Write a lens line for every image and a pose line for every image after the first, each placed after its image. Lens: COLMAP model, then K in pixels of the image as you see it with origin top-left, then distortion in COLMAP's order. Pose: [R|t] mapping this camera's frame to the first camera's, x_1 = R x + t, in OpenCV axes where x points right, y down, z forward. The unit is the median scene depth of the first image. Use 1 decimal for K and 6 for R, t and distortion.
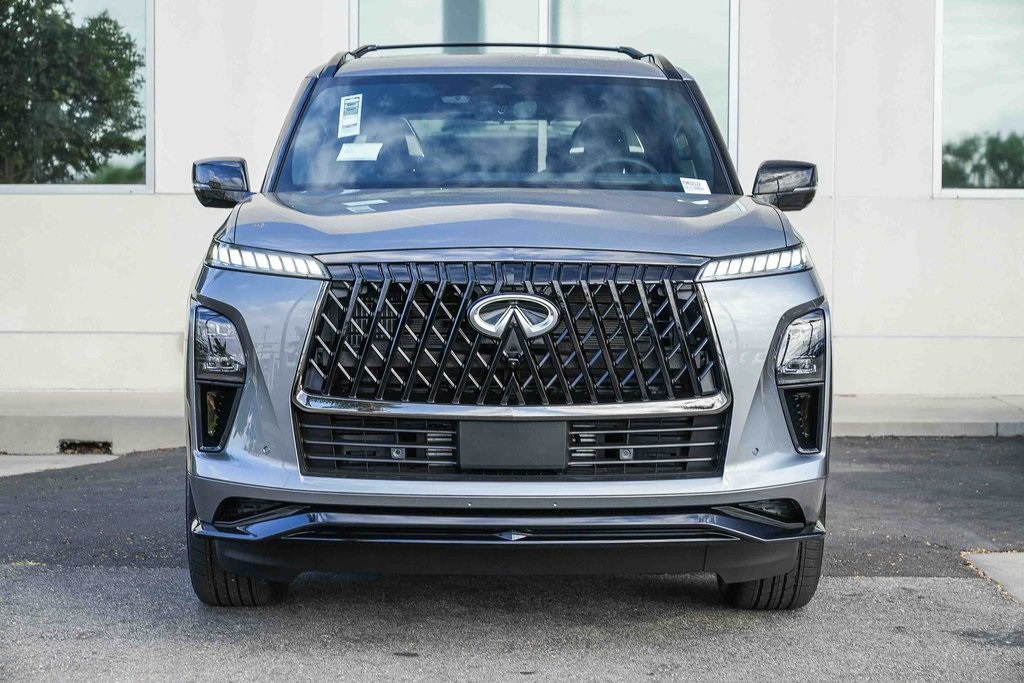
lens RADIAL K [[2032.5, 0, 512.0], [0, 2032.5, 341.5], [0, 0, 1]] dist [-0.084362, 0.063538]
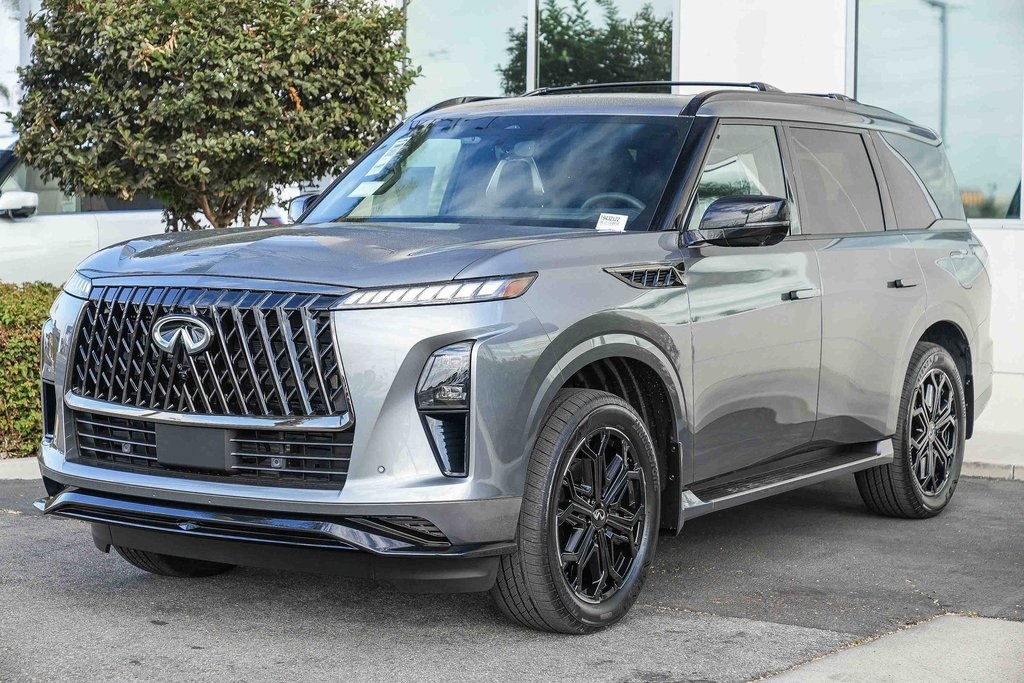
lens RADIAL K [[2032.5, 0, 512.0], [0, 2032.5, 341.5], [0, 0, 1]] dist [-0.084362, 0.063538]
pose [[0.826236, 0.036475, -0.562142, 0.786837], [-0.042663, 0.999087, 0.002121, -0.018785], [0.561707, 0.022230, 0.827038, 0.150240]]
